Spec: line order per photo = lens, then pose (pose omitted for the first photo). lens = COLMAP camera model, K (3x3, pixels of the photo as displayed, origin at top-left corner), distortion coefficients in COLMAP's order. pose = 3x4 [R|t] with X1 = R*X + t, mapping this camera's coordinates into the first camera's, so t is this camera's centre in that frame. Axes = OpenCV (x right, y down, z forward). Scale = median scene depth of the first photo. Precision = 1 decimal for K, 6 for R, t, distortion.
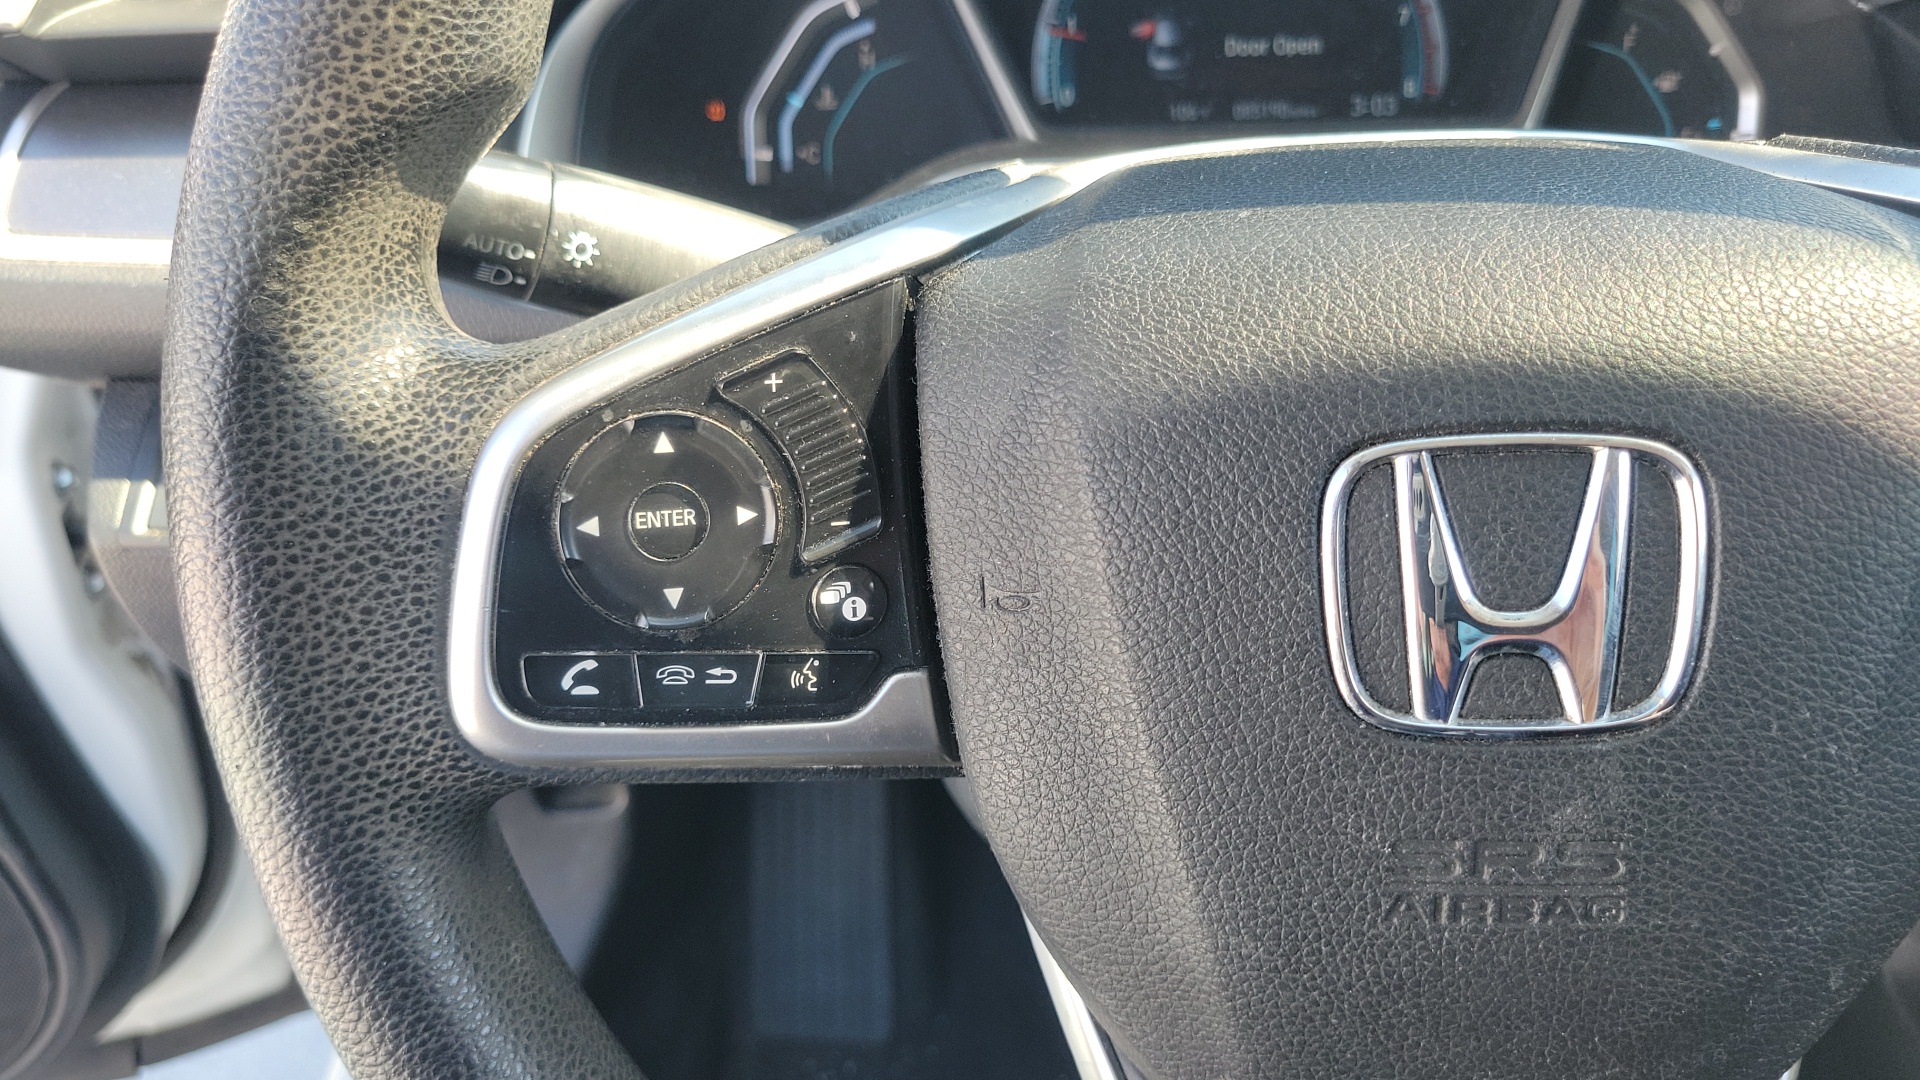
lens RADIAL K [[1504.5, 0, 960.0], [0, 1504.5, 540.0], [0, 0, 1]] dist [0.002158, -0.004300]
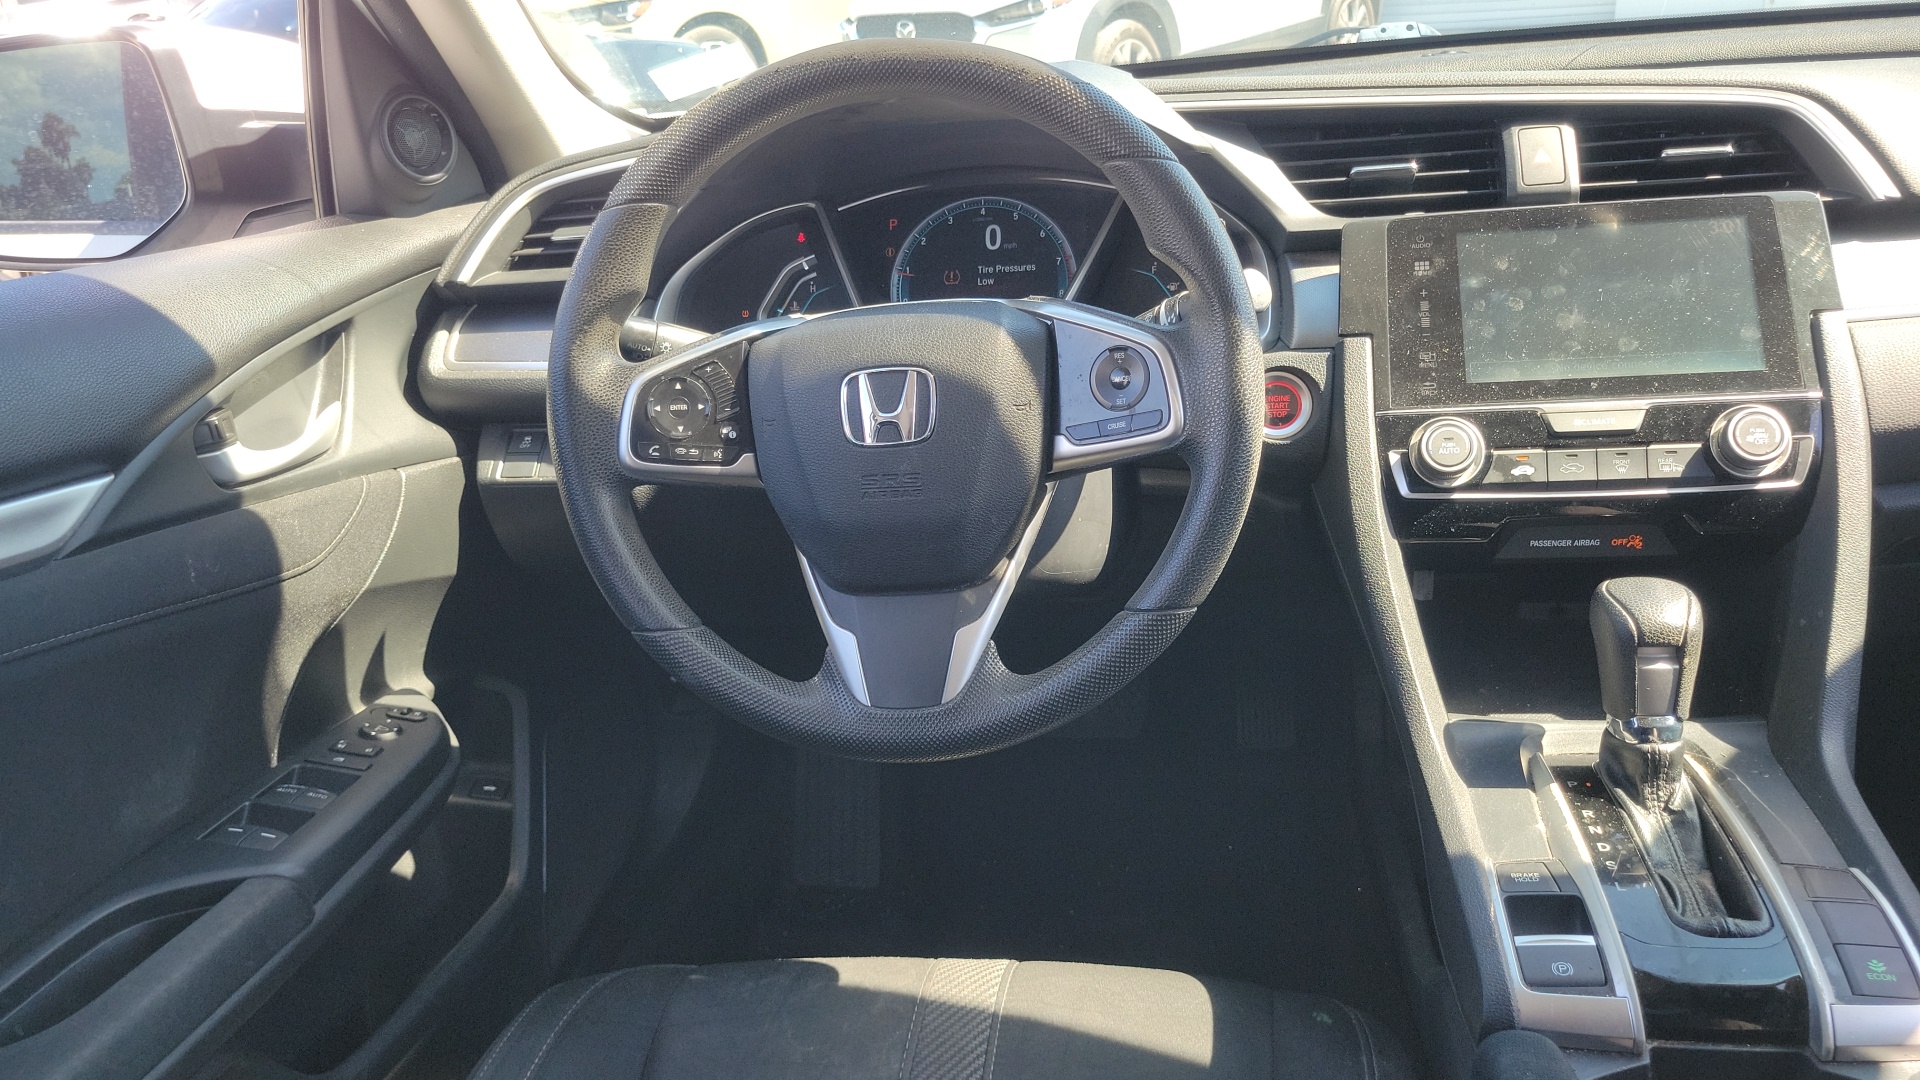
lens RADIAL K [[1466.8, 0, 959.1], [0, 1466.8, 549.4], [0, 0, 1]] dist [0.027004, -0.006879]
pose [[0.994937, -0.014407, -0.099463, 0.808565], [-0.000004, 0.989667, -0.143385, 0.819230], [0.100501, 0.142659, 0.984656, -2.323065]]
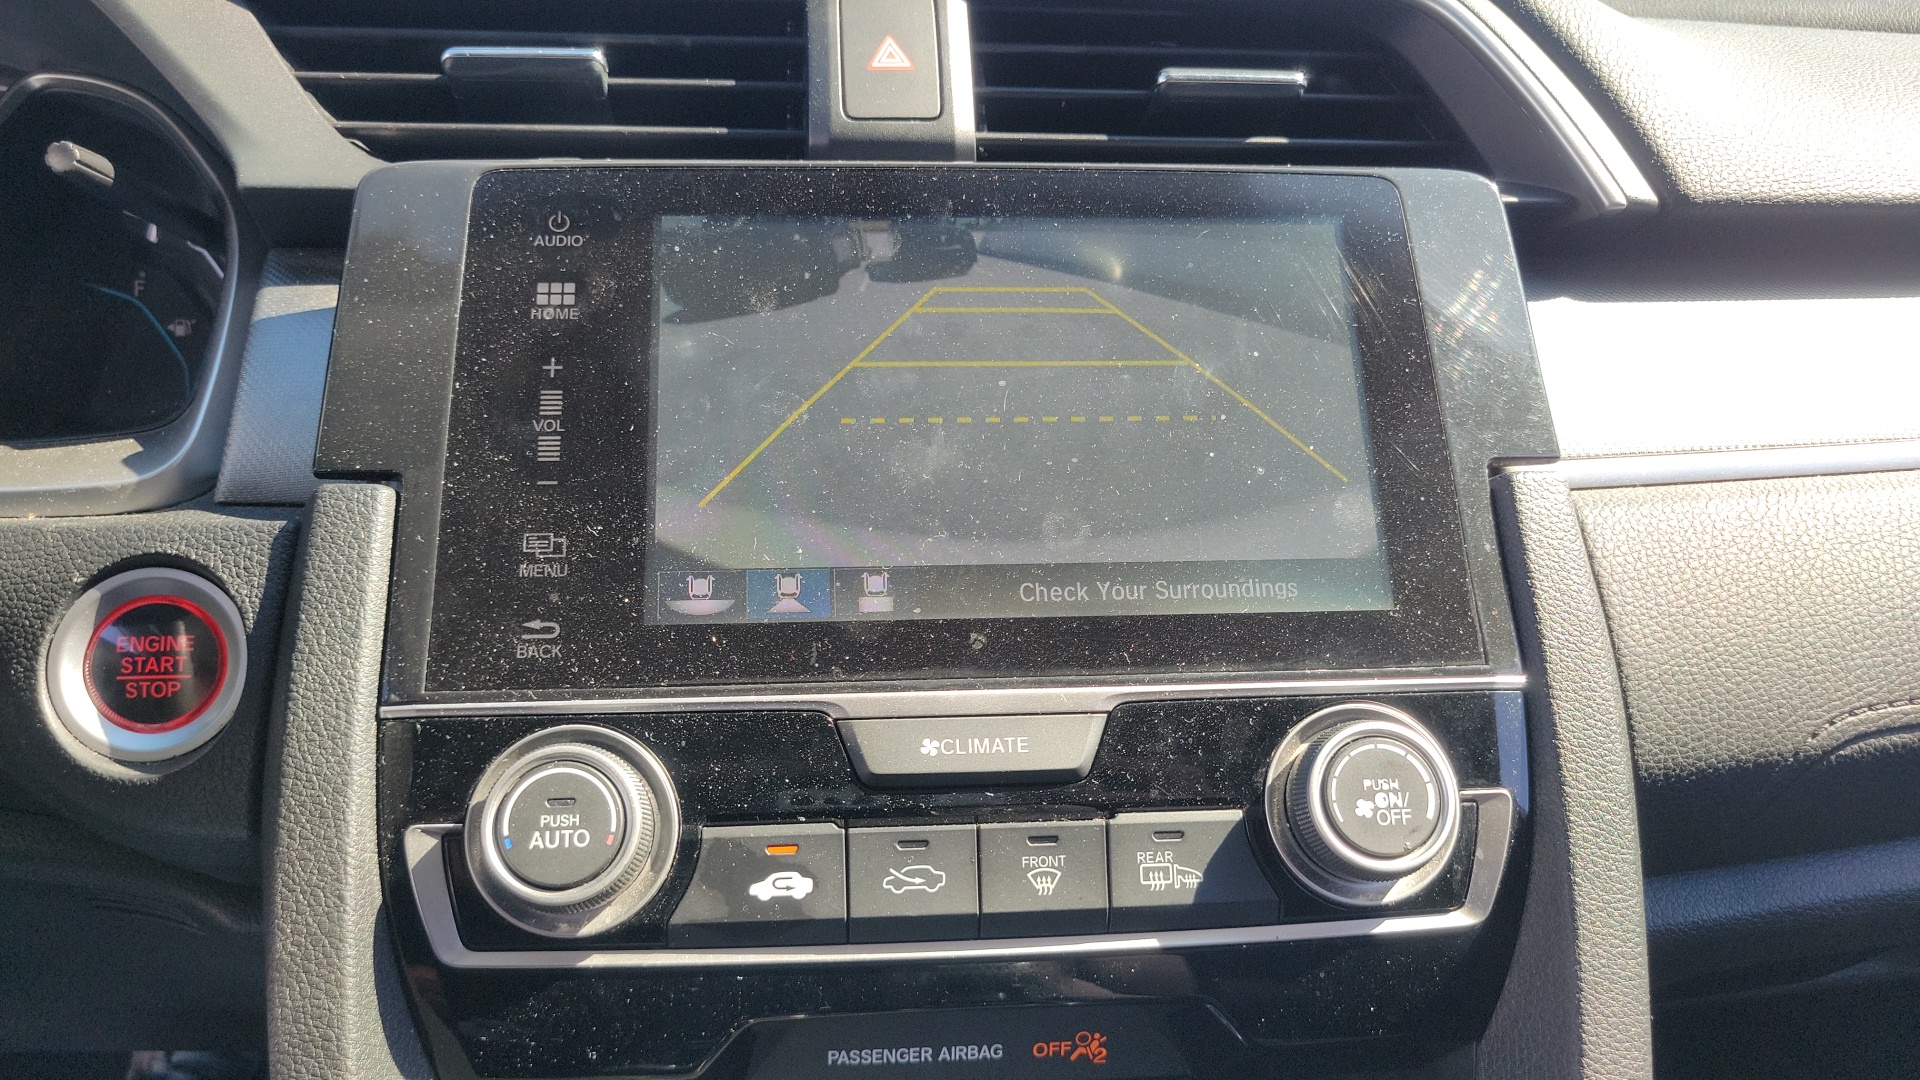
lens RADIAL K [[1478.8, 0, 965.6], [0, 1478.8, 542.3], [0, 0, 1]] dist [0.015701, -0.001281]
pose [[0.985914, -0.001097, 0.167250, 1.771203], [0.033762, 0.980698, -0.192593, 0.070881], [-0.163810, 0.195527, 0.966921, 0.037466]]
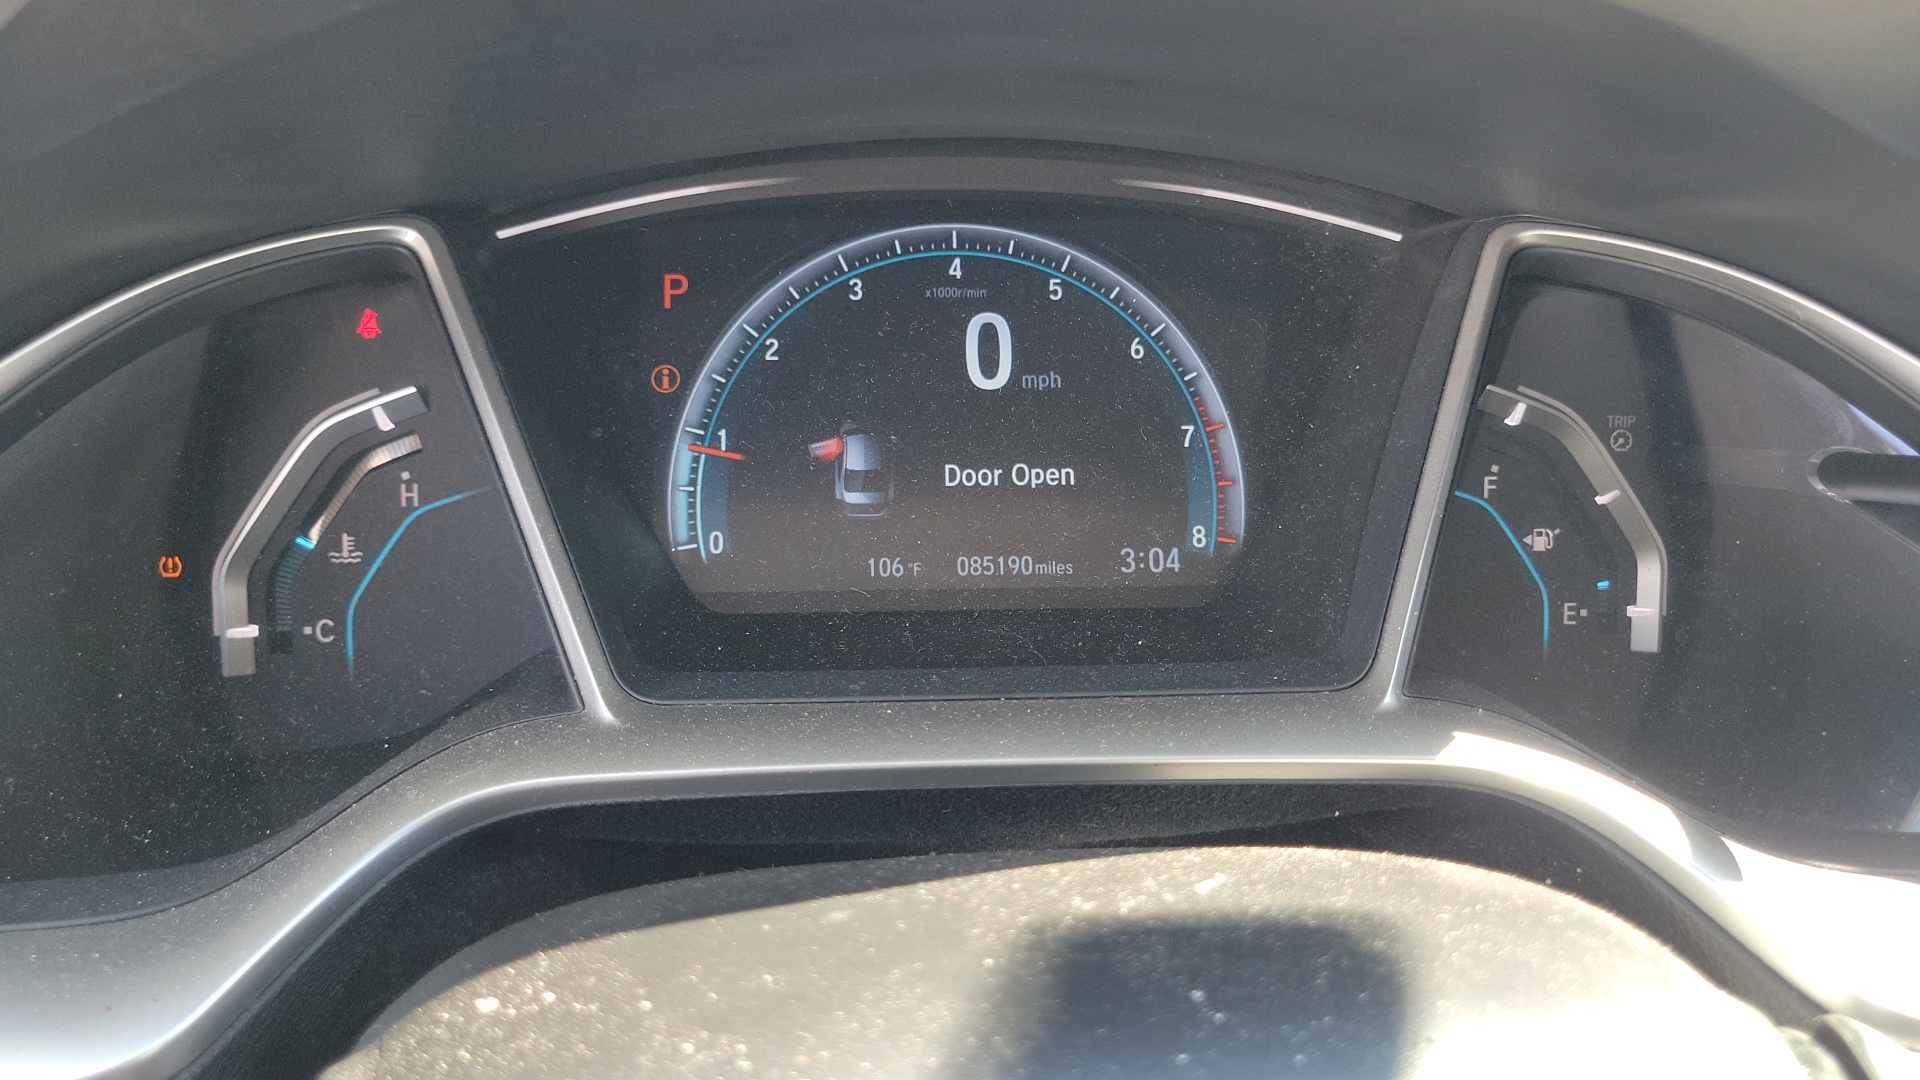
lens RADIAL K [[1407.3, 0, 971.3], [0, 1407.3, 543.7], [0, 0, 1]] dist [0.009972, 0.000429]
pose [[0.990032, -0.003900, 0.140787, 0.221065], [0.016610, 0.995874, -0.089213, -0.542017], [-0.139858, 0.090662, 0.986012, 0.805289]]
